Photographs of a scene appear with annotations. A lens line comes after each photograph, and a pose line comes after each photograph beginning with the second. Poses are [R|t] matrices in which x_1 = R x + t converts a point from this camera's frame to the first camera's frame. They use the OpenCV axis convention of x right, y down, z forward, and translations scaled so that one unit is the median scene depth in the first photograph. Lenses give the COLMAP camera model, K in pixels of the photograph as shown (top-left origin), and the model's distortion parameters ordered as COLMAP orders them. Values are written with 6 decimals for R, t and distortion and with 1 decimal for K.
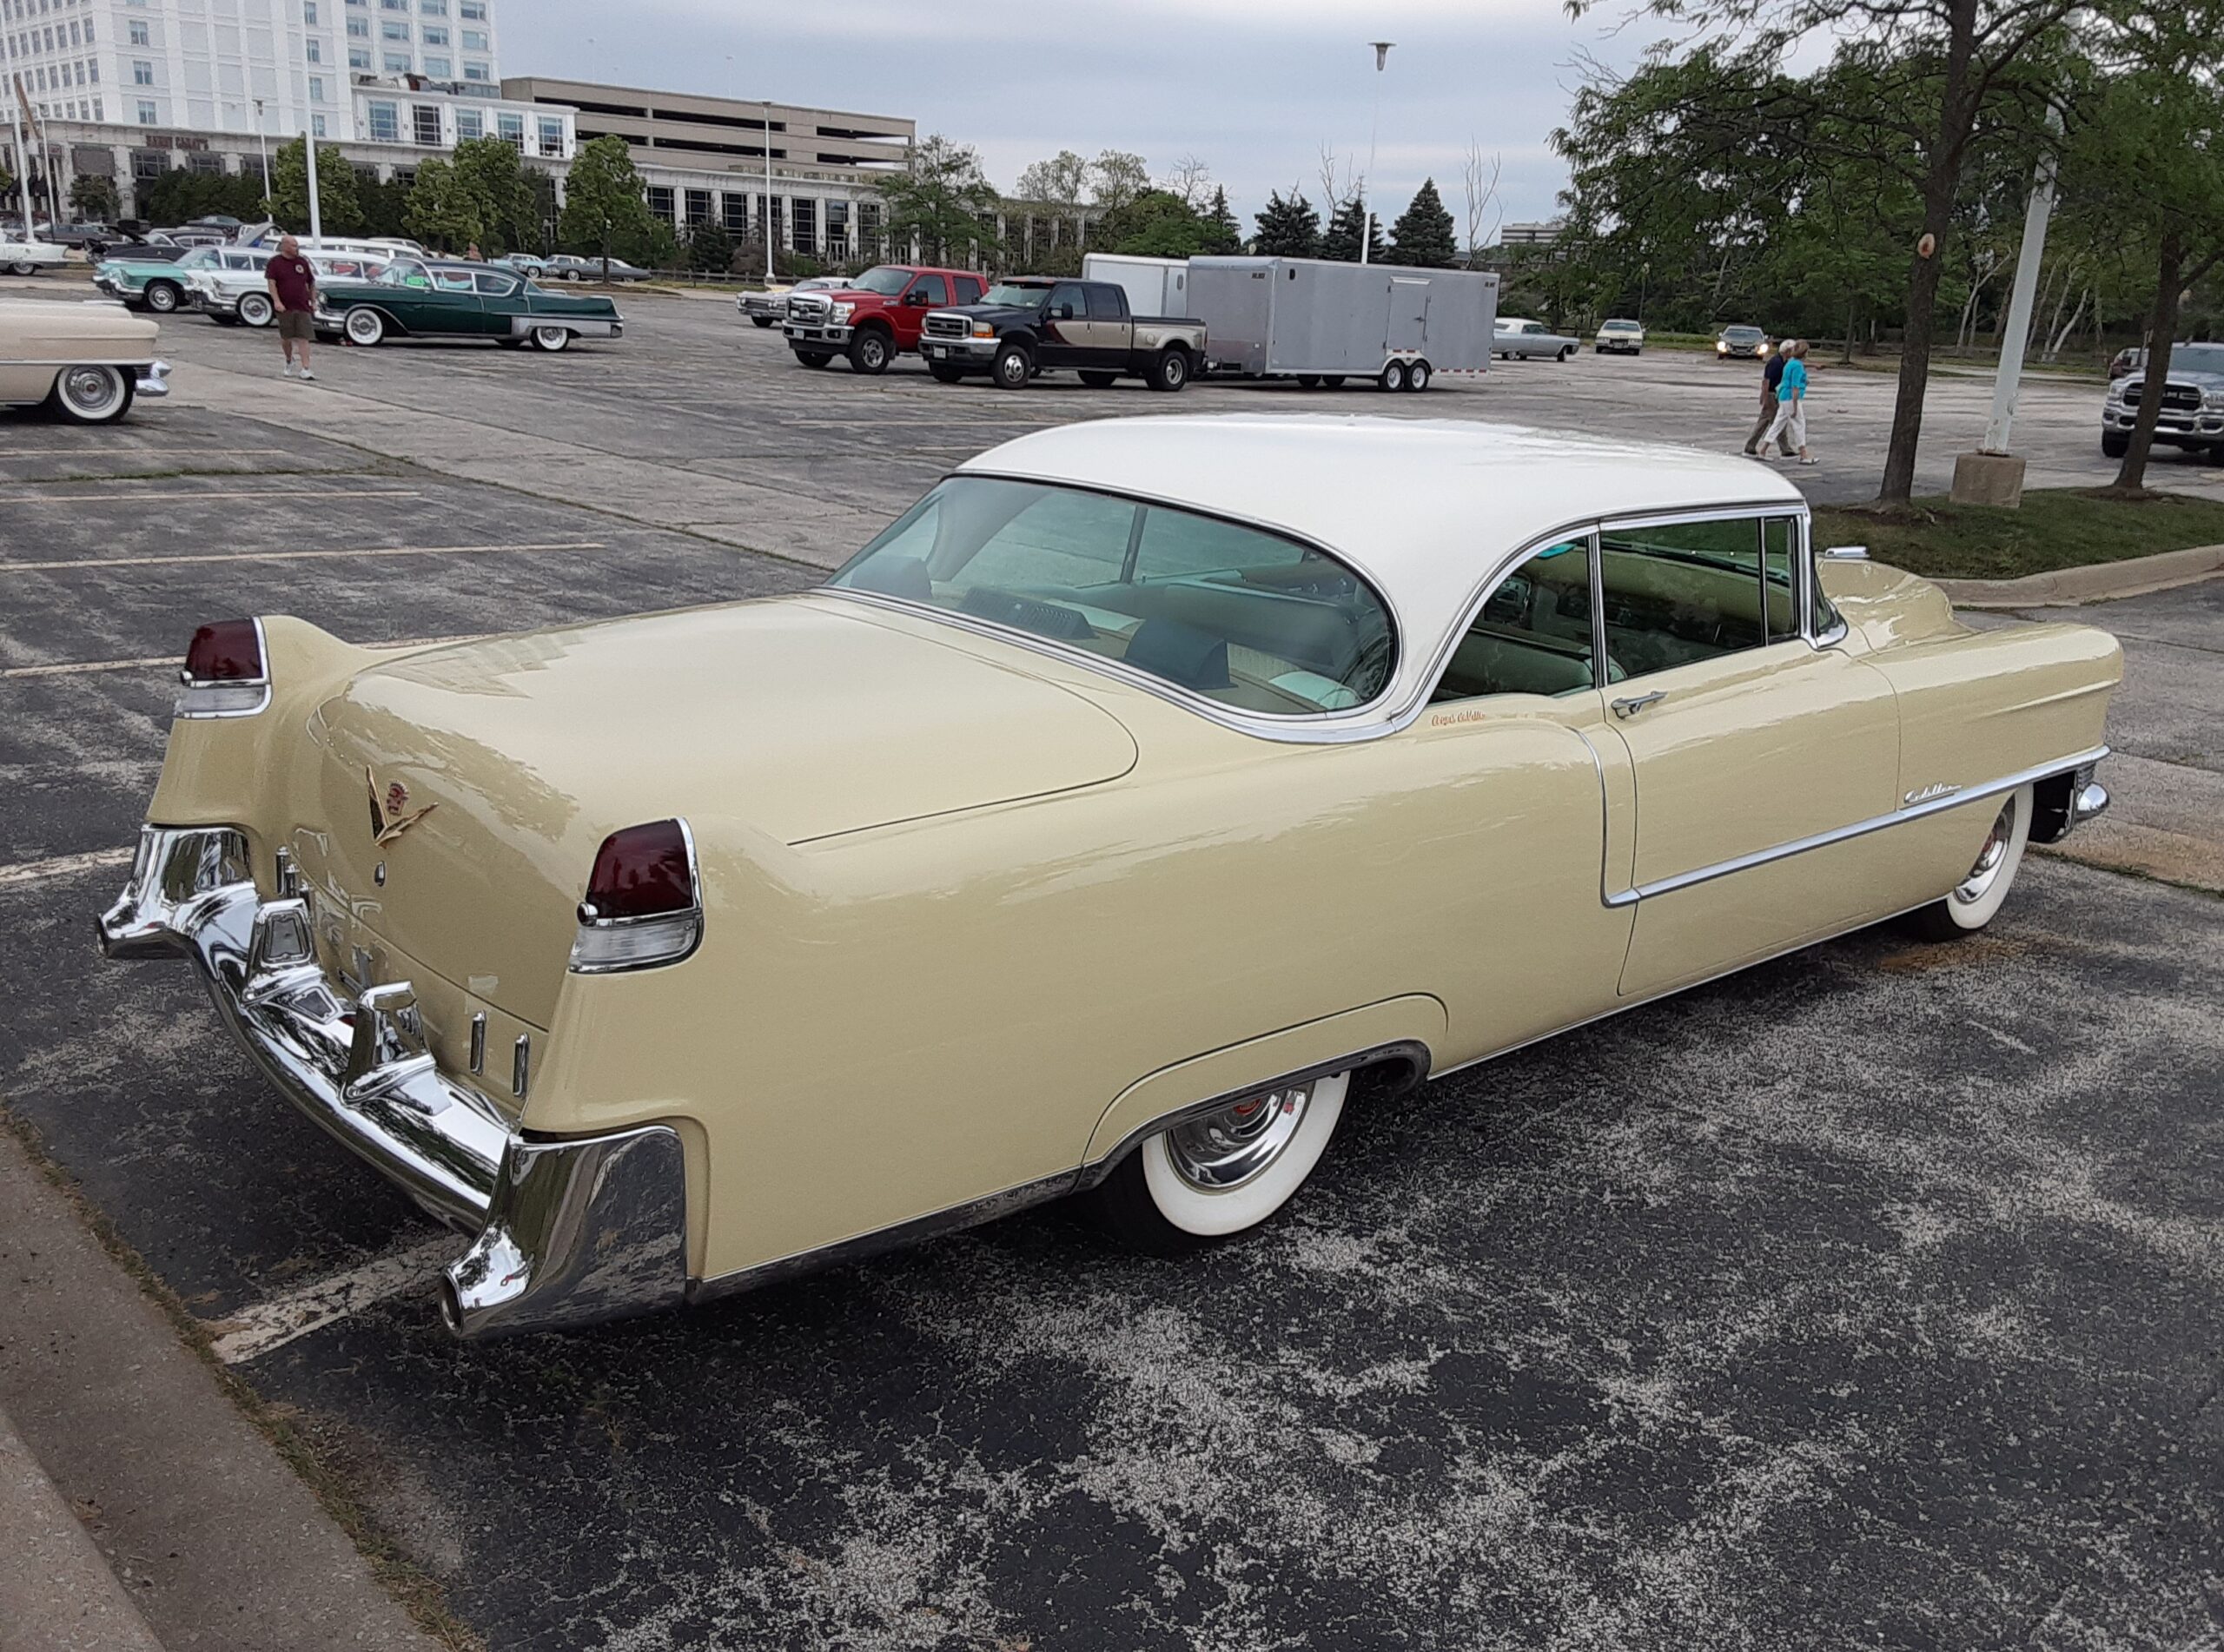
lens RADIAL K [[1828.3, 0, 1132.6], [0, 1828.3, 902.0], [0, 0, 1]] dist [0.045970, -0.067392]
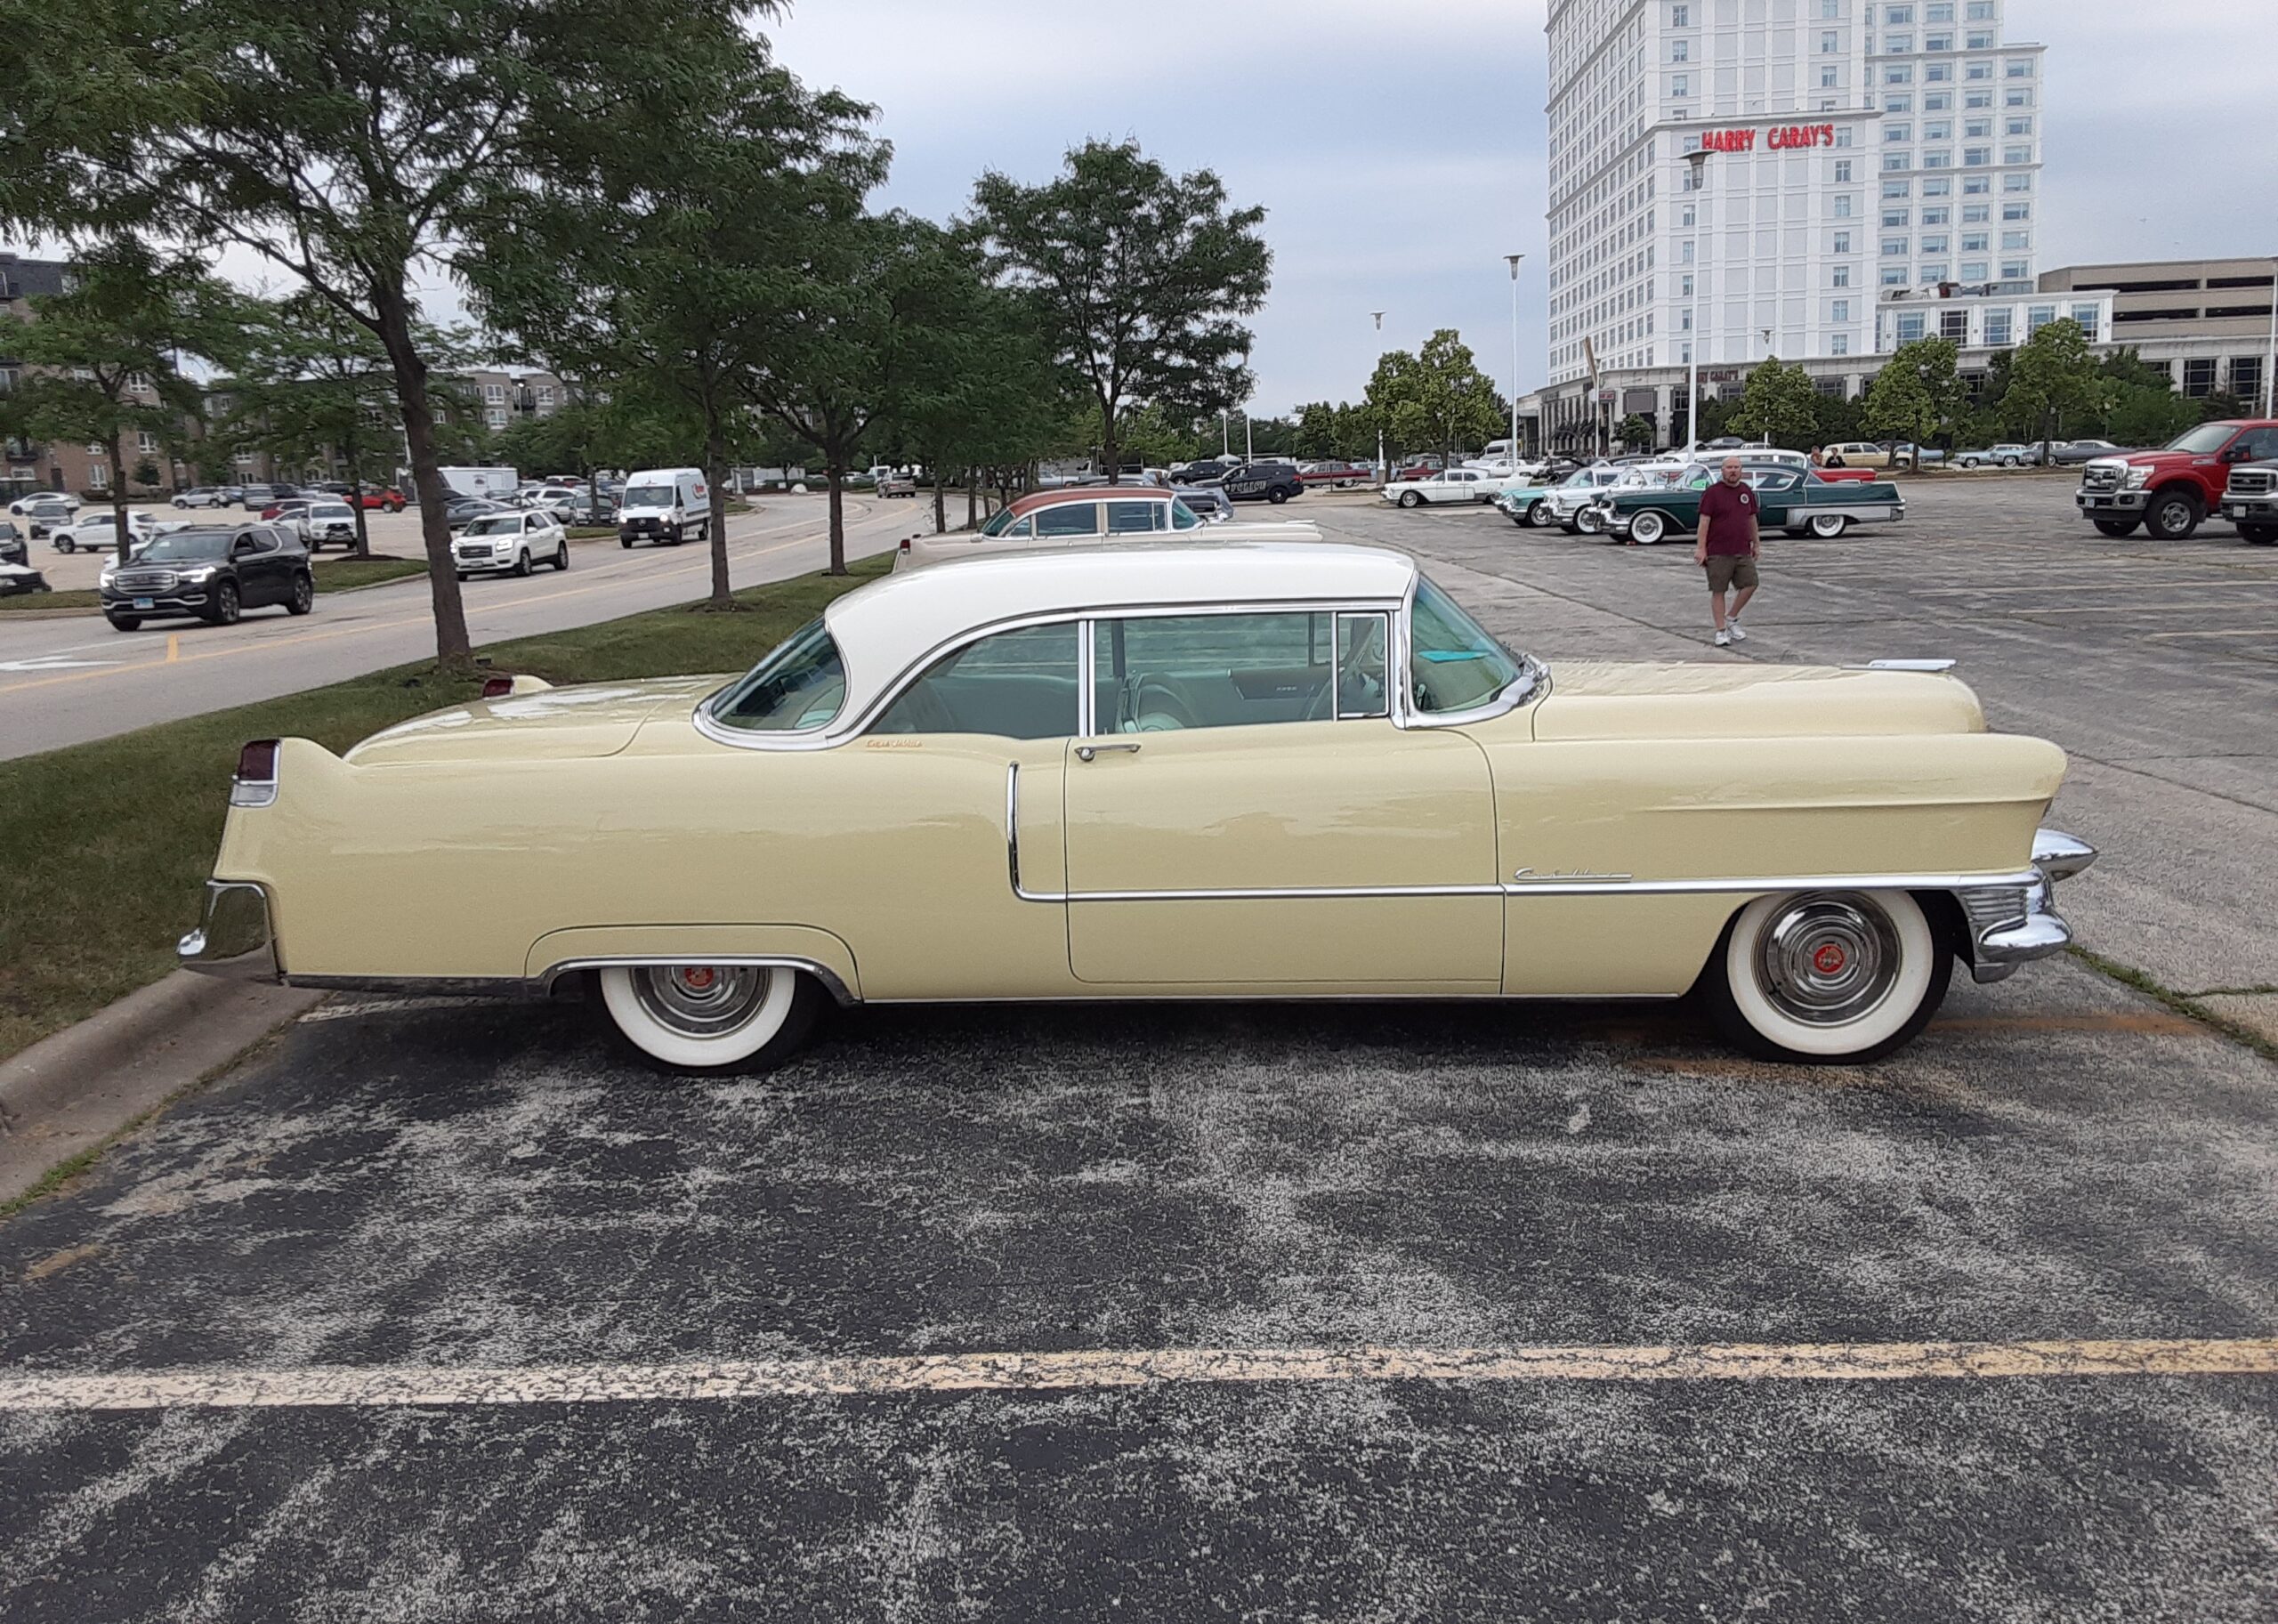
lens RADIAL K [[1823.7, 0, 1128.9], [0, 1823.7, 886.6], [0, 0, 1]] dist [0.069415, -0.076417]
pose [[0.703648, 0.077857, -0.706270, 0.155446], [-0.155800, 0.986696, -0.046451, 0.005373], [0.693257, 0.142722, 0.706417, 0.017013]]
